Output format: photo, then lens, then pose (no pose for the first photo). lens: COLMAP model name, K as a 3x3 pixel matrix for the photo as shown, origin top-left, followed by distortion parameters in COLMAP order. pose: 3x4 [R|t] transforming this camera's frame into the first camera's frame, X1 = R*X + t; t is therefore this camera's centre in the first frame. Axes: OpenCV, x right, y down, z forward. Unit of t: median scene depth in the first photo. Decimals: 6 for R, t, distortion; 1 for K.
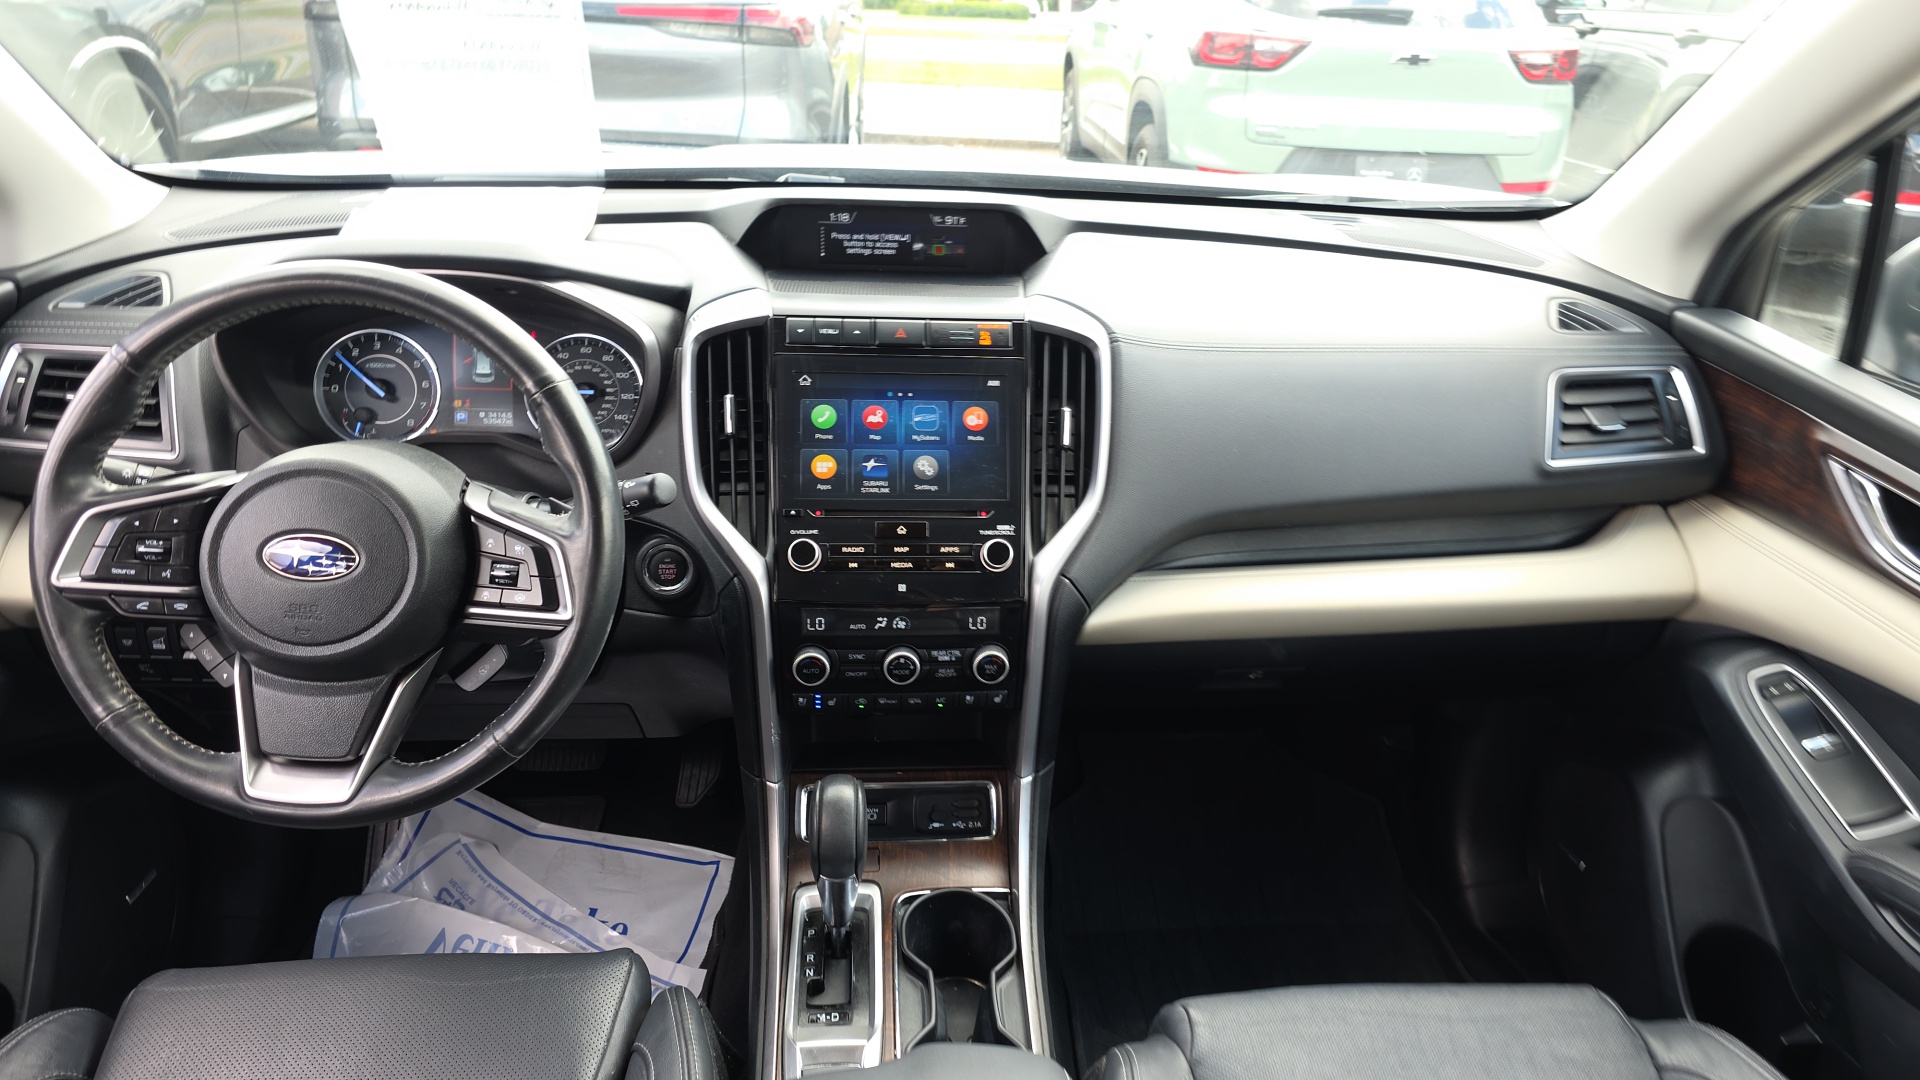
lens RADIAL K [[1322.5, 0, 1018.0], [0, 1322.5, 558.4], [0, 0, 1]] dist [0.028991, -0.041812]
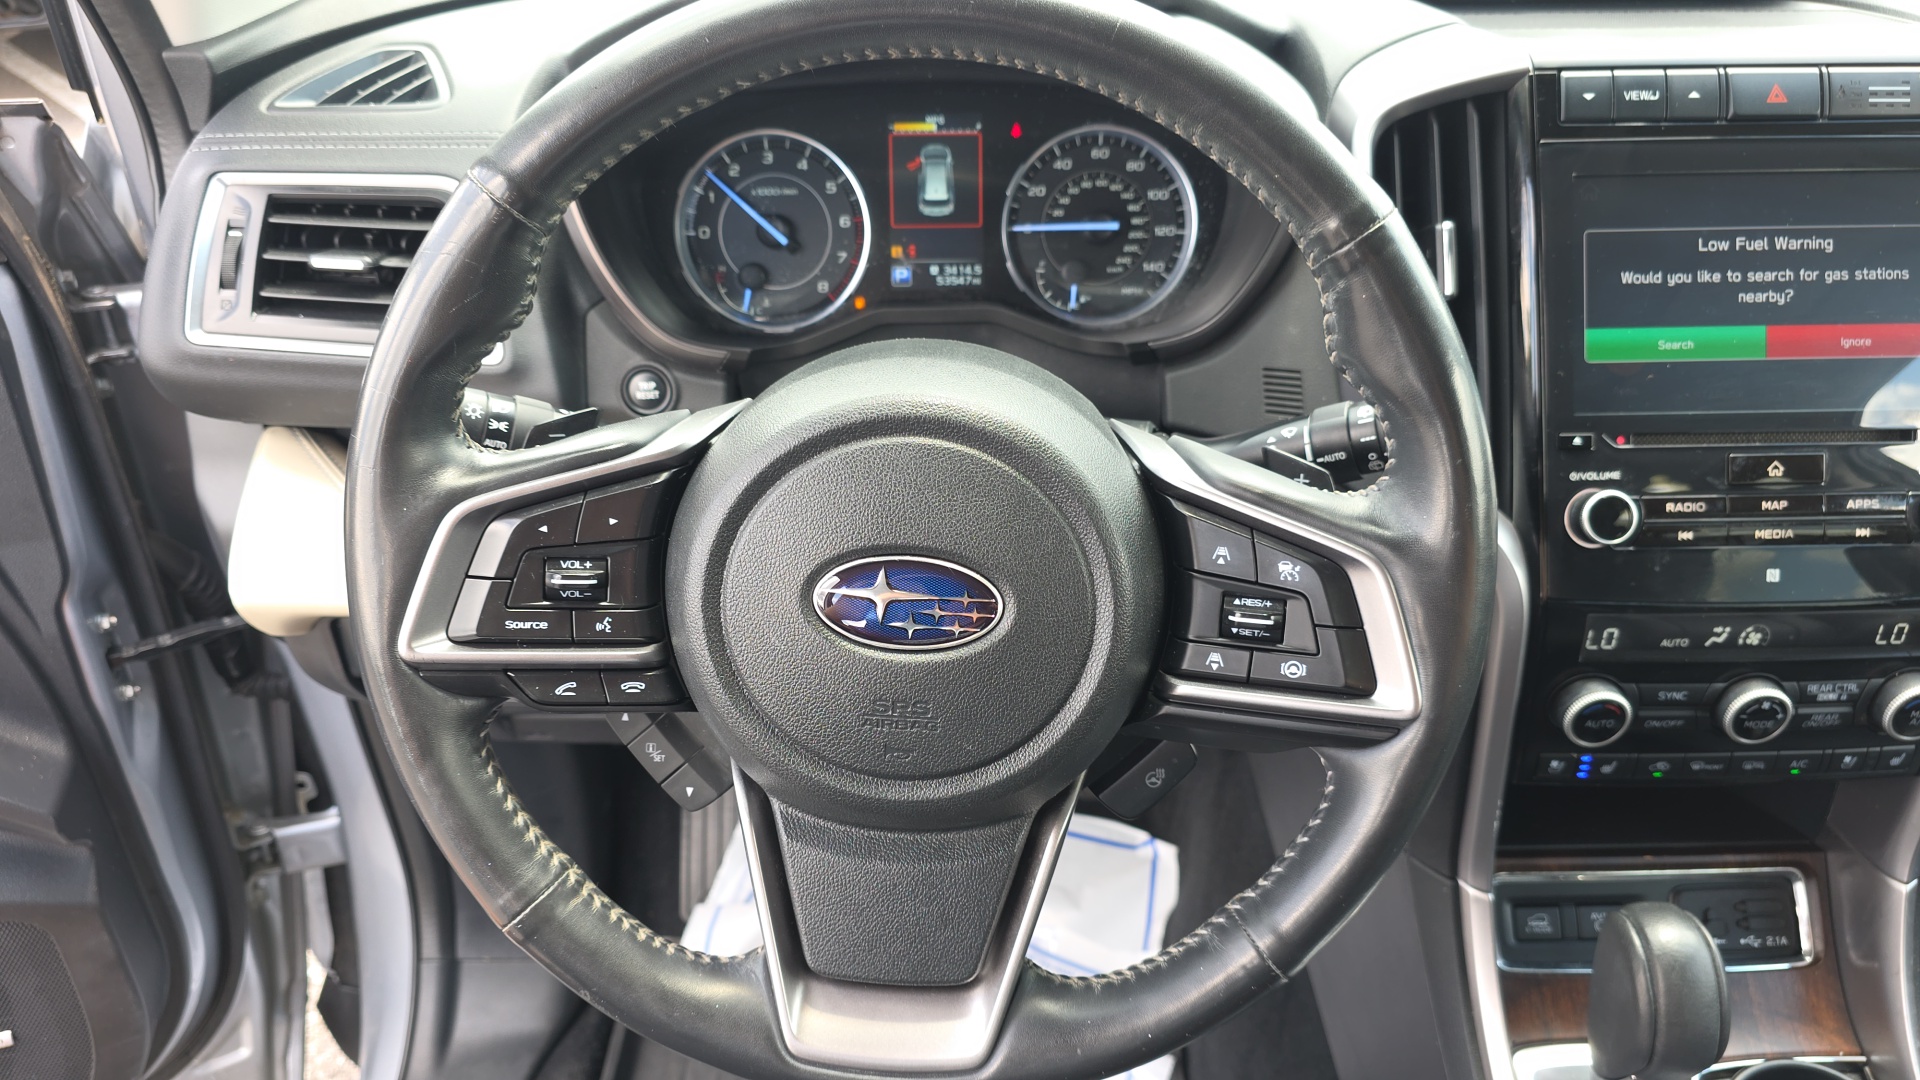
lens RADIAL K [[1322.5, 0, 939.1], [0, 1322.5, 573.8], [0, 0, 1]] dist [0.028991, -0.041812]
pose [[0.994504, -0.002078, -0.104680, -0.363675], [0.017449, 0.989110, 0.146139, -0.063262], [0.103236, -0.147162, 0.983710, 0.408753]]
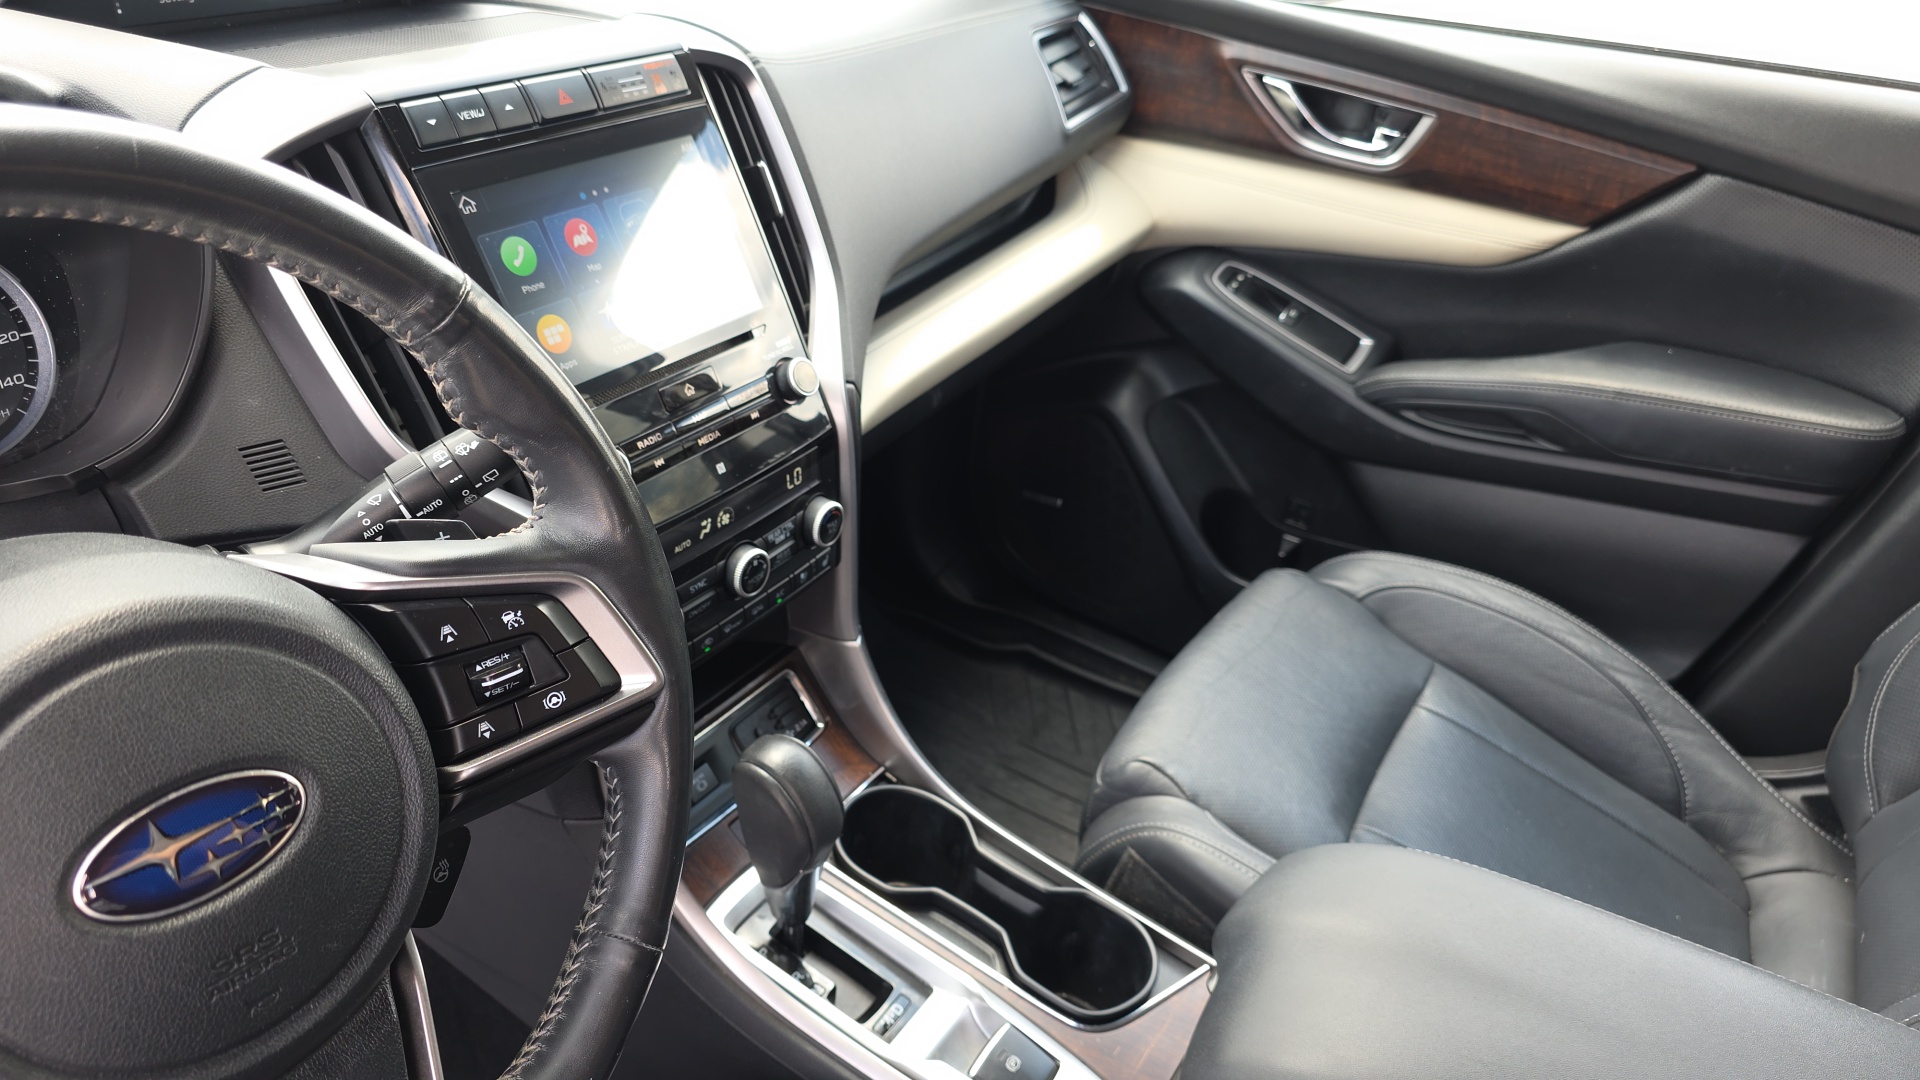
lens RADIAL K [[1322.5, 0, 945.2], [0, 1322.5, 544.1], [0, 0, 1]] dist [0.028991, -0.041812]
pose [[0.620691, -0.399521, 0.674630, -0.486238], [0.269540, 0.916723, 0.294900, -0.111250], [-0.736268, -0.001202, 0.676689, 0.427974]]
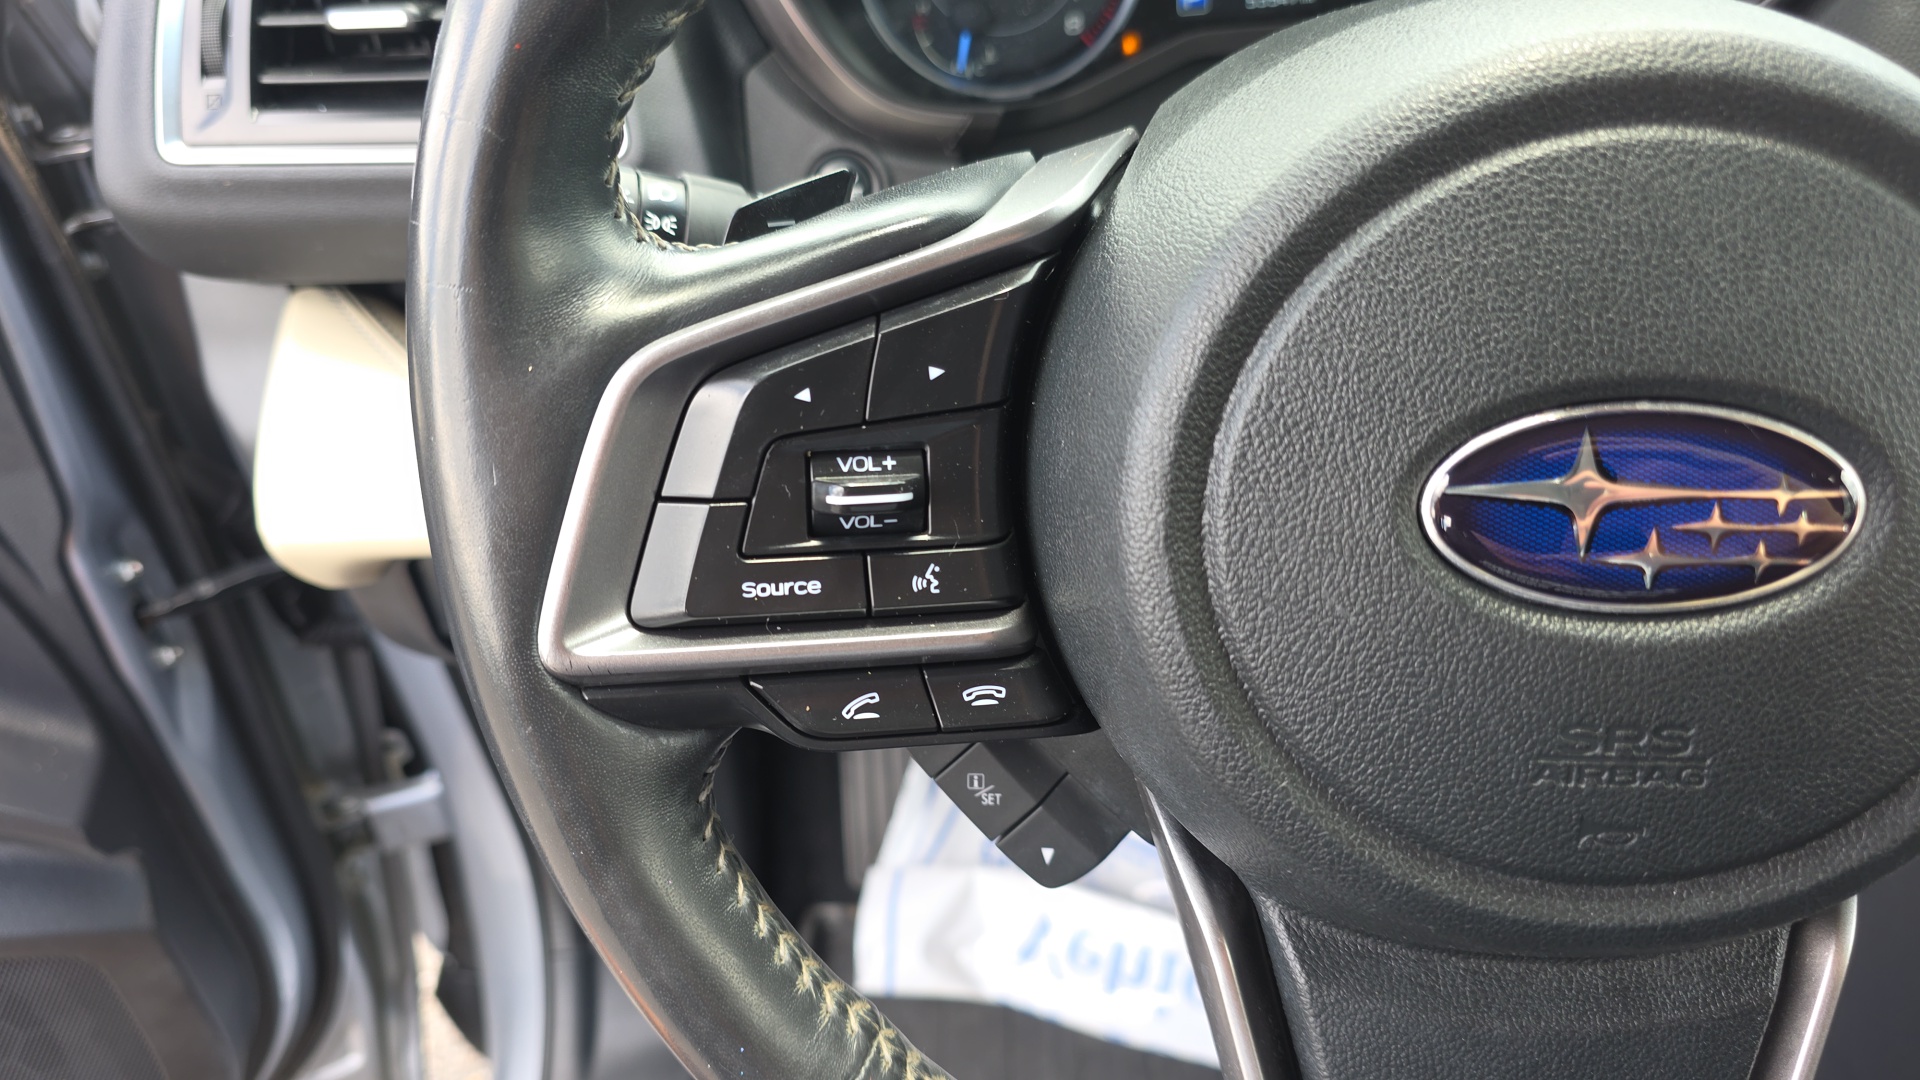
lens RADIAL K [[1322.5, 0, 910.9], [0, 1322.5, 570.0], [0, 0, 1]] dist [0.028991, -0.041812]
pose [[0.983758, -0.042676, -0.174352, -0.473561], [0.082717, 0.969826, 0.229336, -0.039273], [0.159304, -0.240033, 0.957605, 0.596322]]
